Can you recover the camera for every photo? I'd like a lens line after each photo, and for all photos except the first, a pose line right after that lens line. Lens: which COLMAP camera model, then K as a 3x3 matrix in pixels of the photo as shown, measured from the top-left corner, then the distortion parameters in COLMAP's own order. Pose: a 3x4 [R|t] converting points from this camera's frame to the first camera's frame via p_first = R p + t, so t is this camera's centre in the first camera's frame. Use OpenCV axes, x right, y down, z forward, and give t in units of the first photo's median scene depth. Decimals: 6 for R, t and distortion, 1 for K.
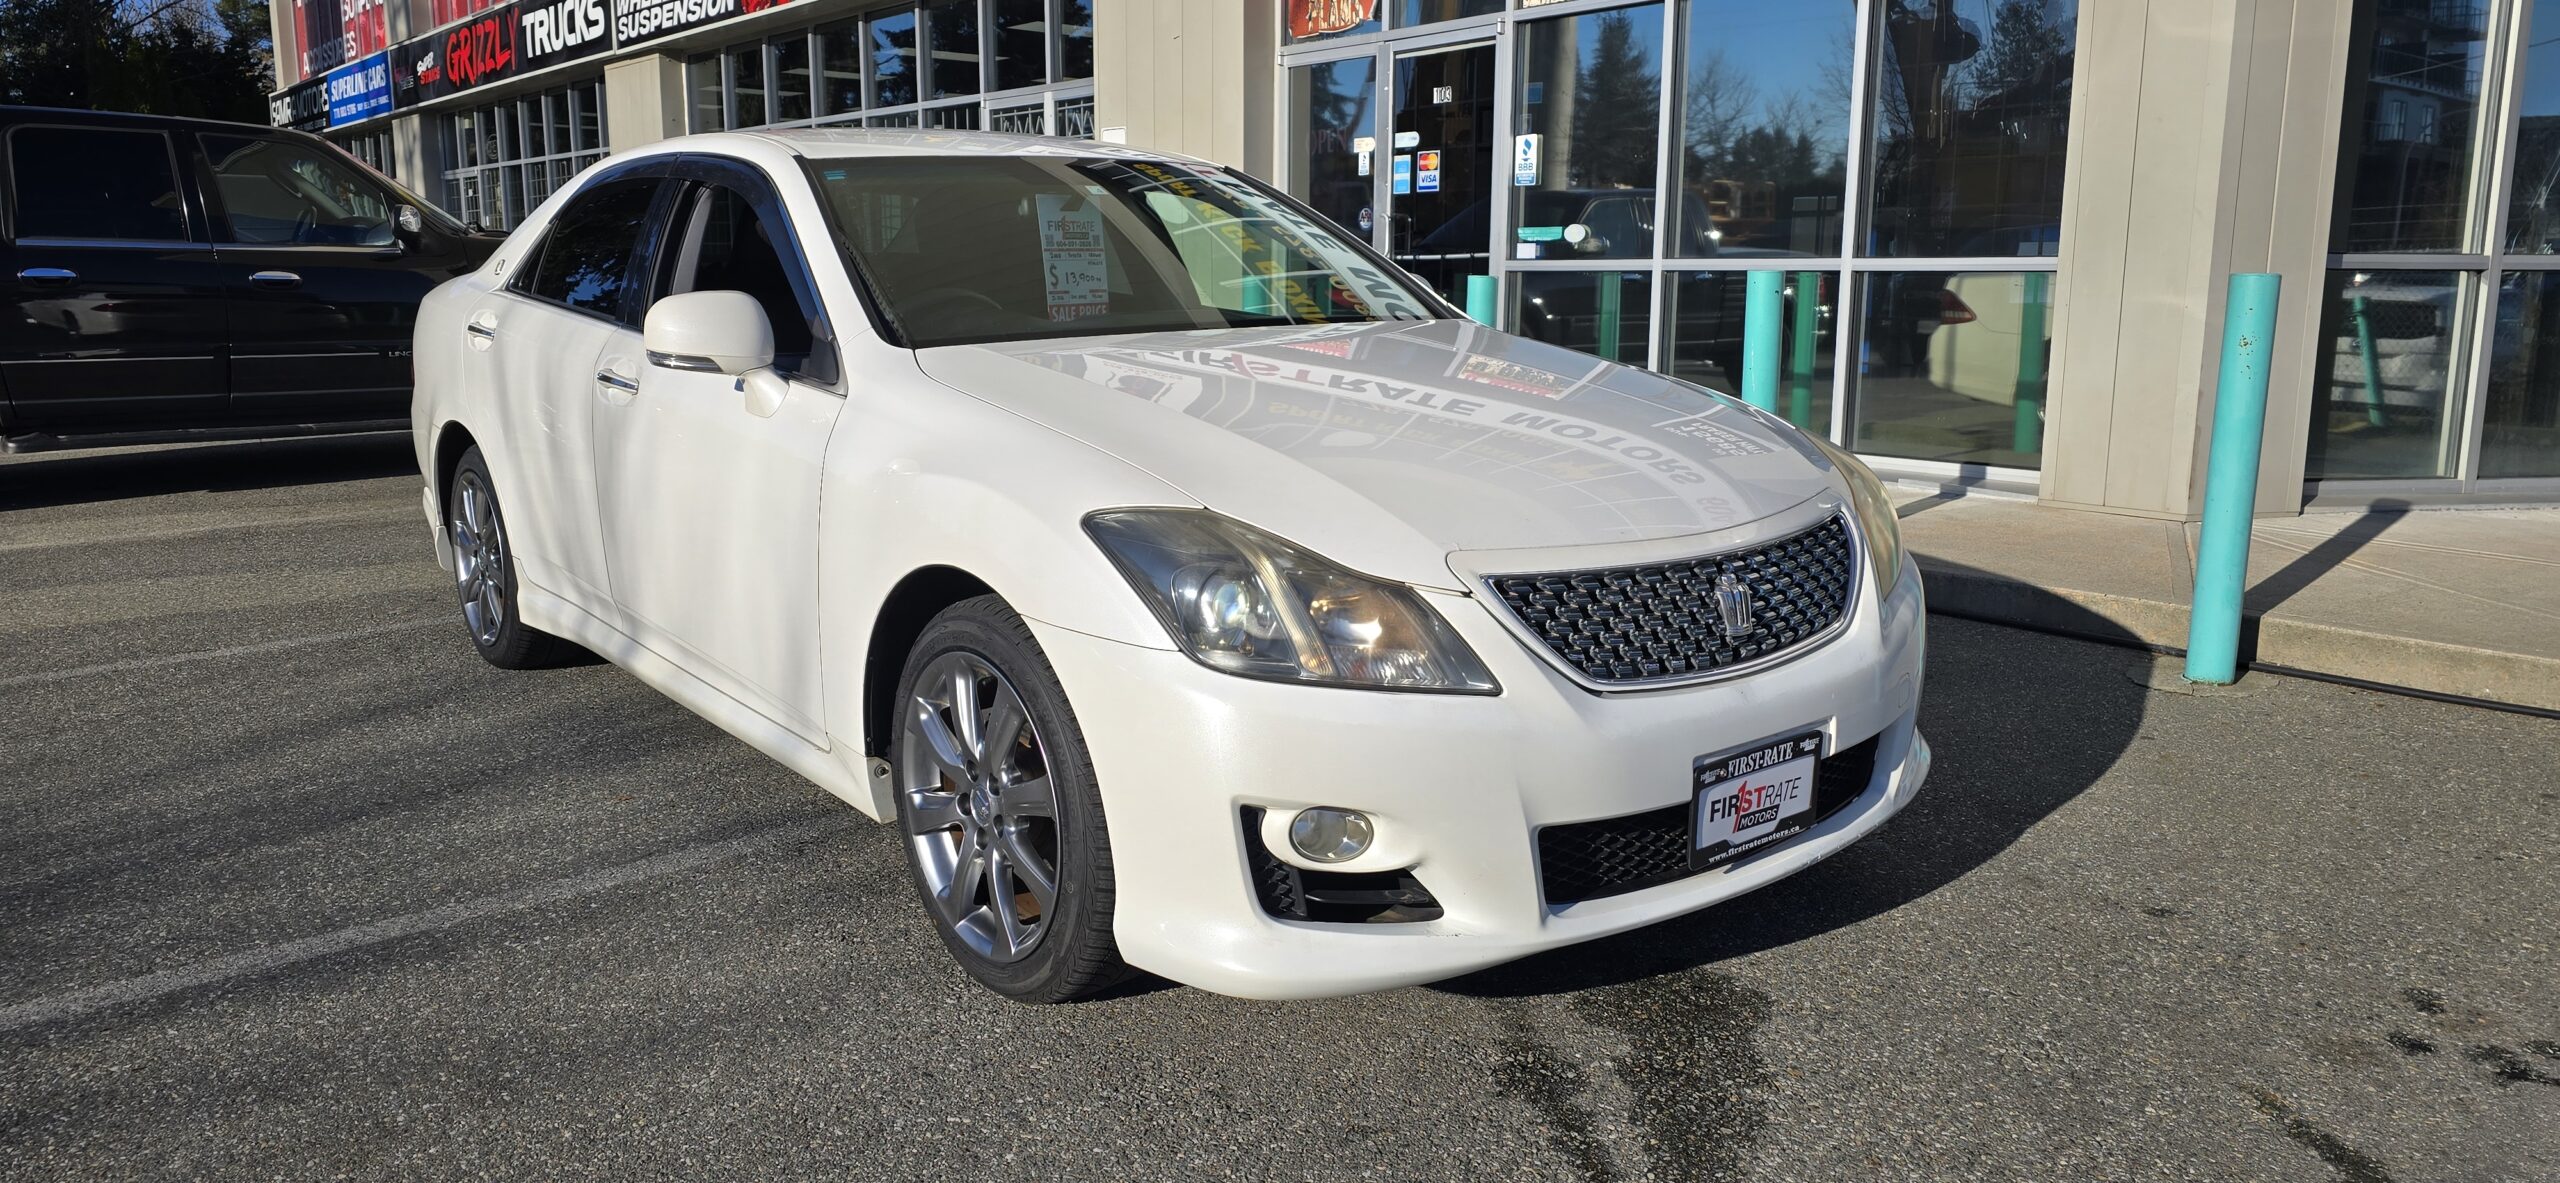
lens RADIAL K [[1709.2, 0, 1282.5], [0, 1709.2, 600.0], [0, 0, 1]] dist [0.005367, -0.002763]
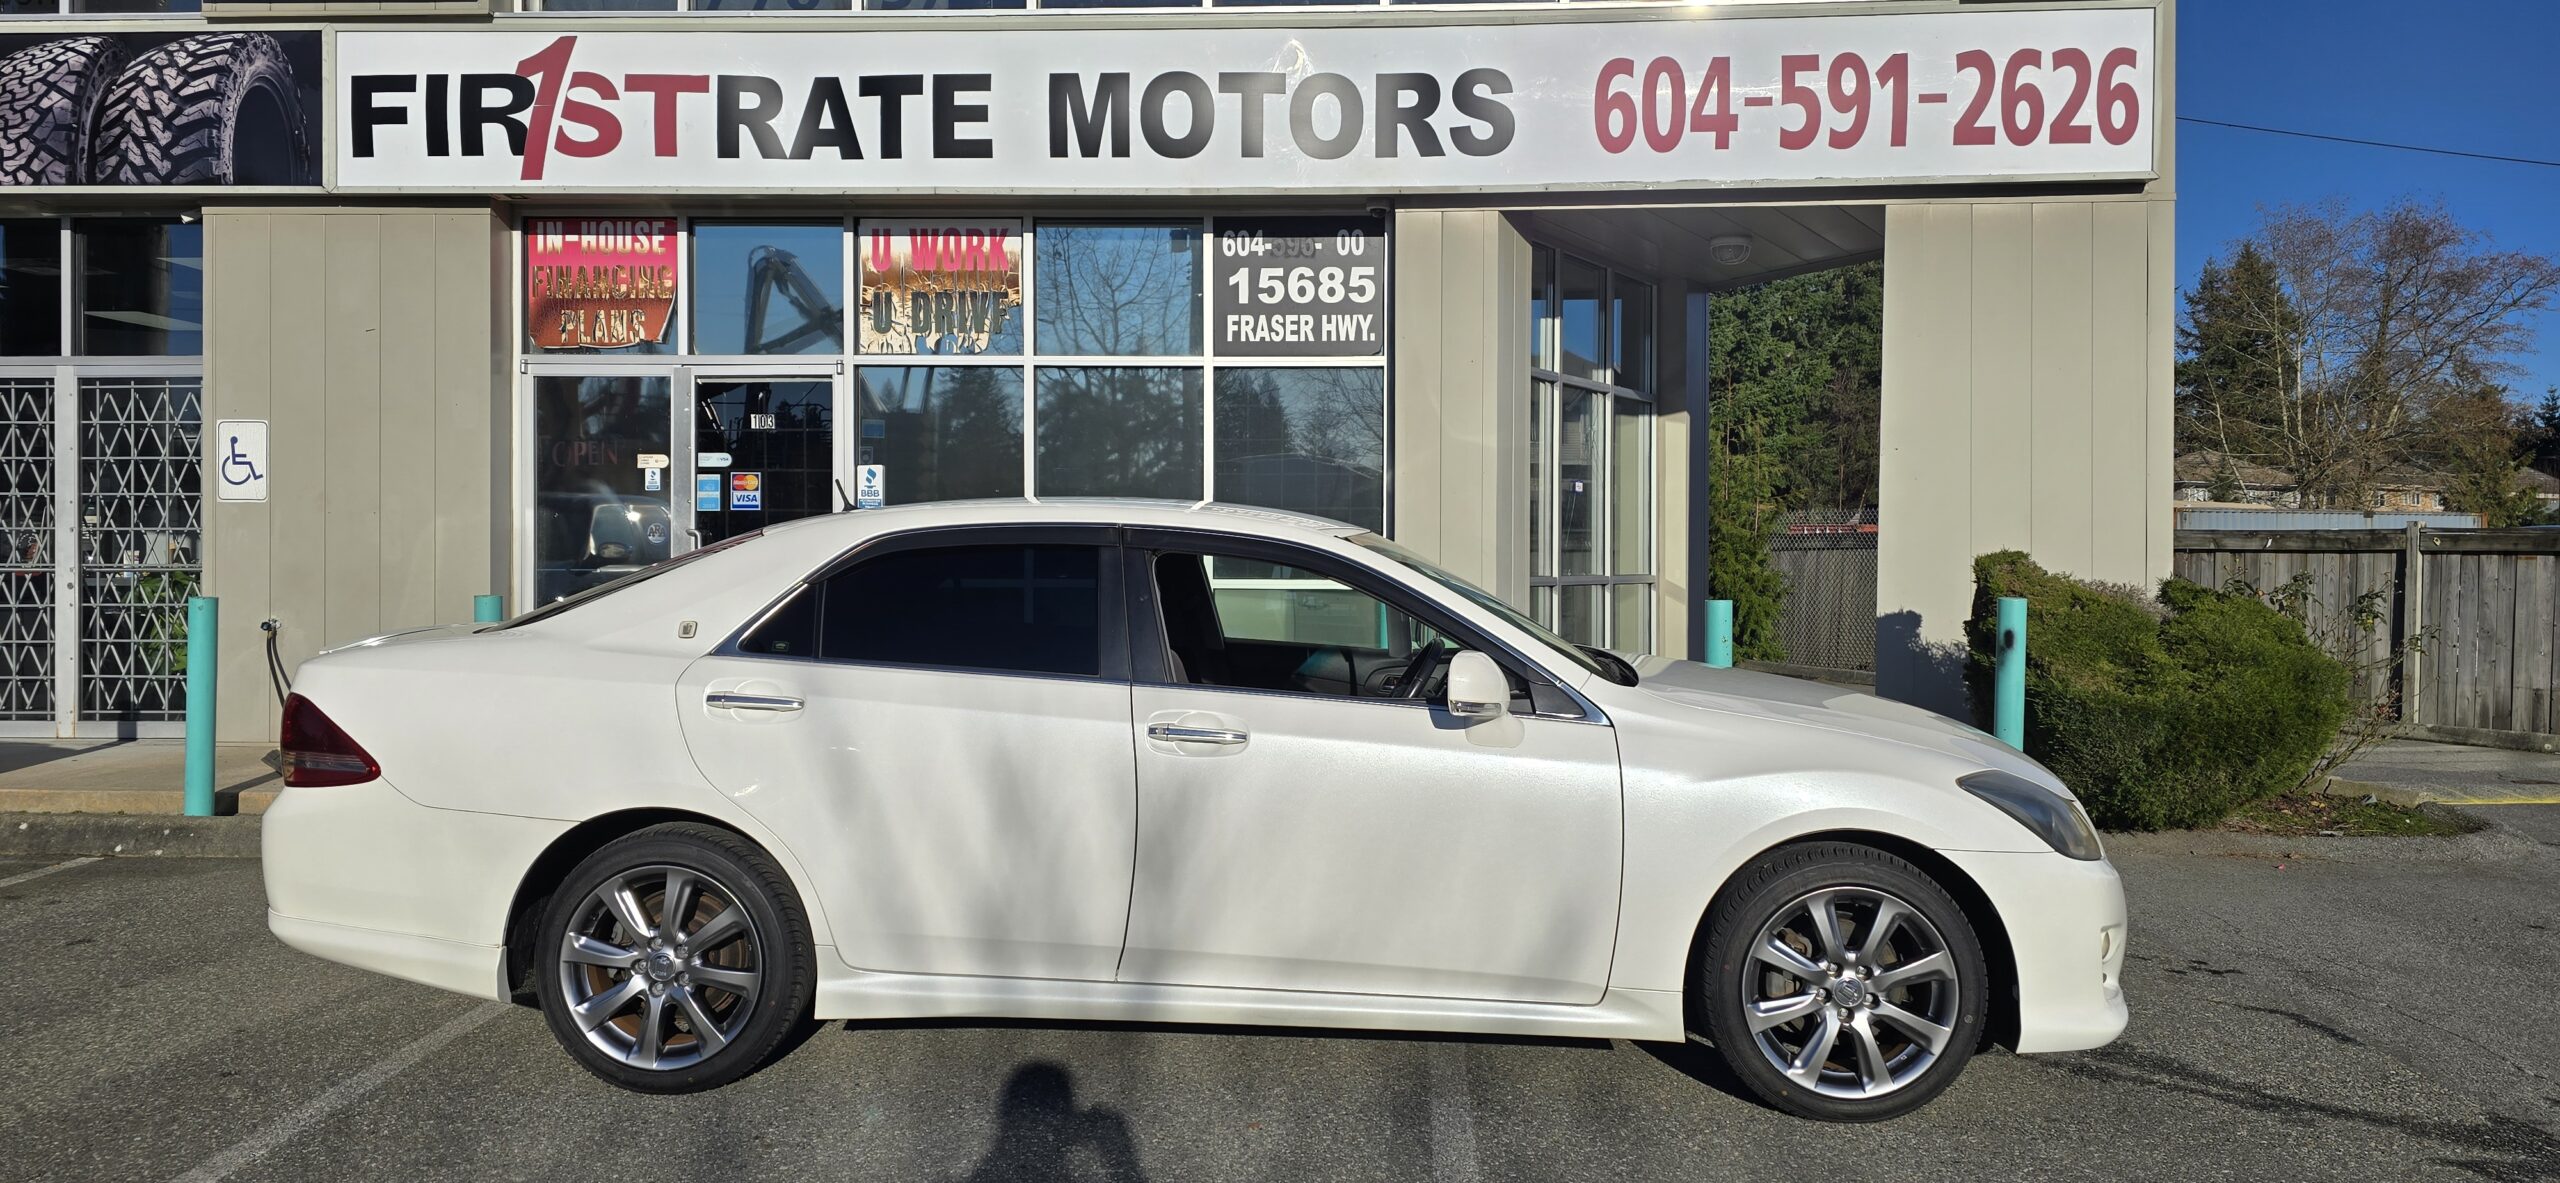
lens RADIAL K [[1709.2, 0, 1270.8], [0, 1709.2, 581.0], [0, 0, 1]] dist [0.005367, -0.002763]
pose [[0.670535, -0.010707, 0.741801, -0.473454], [0.135657, 0.984807, -0.108410, -0.041533], [-0.729370, 0.173323, 0.661800, 0.090599]]
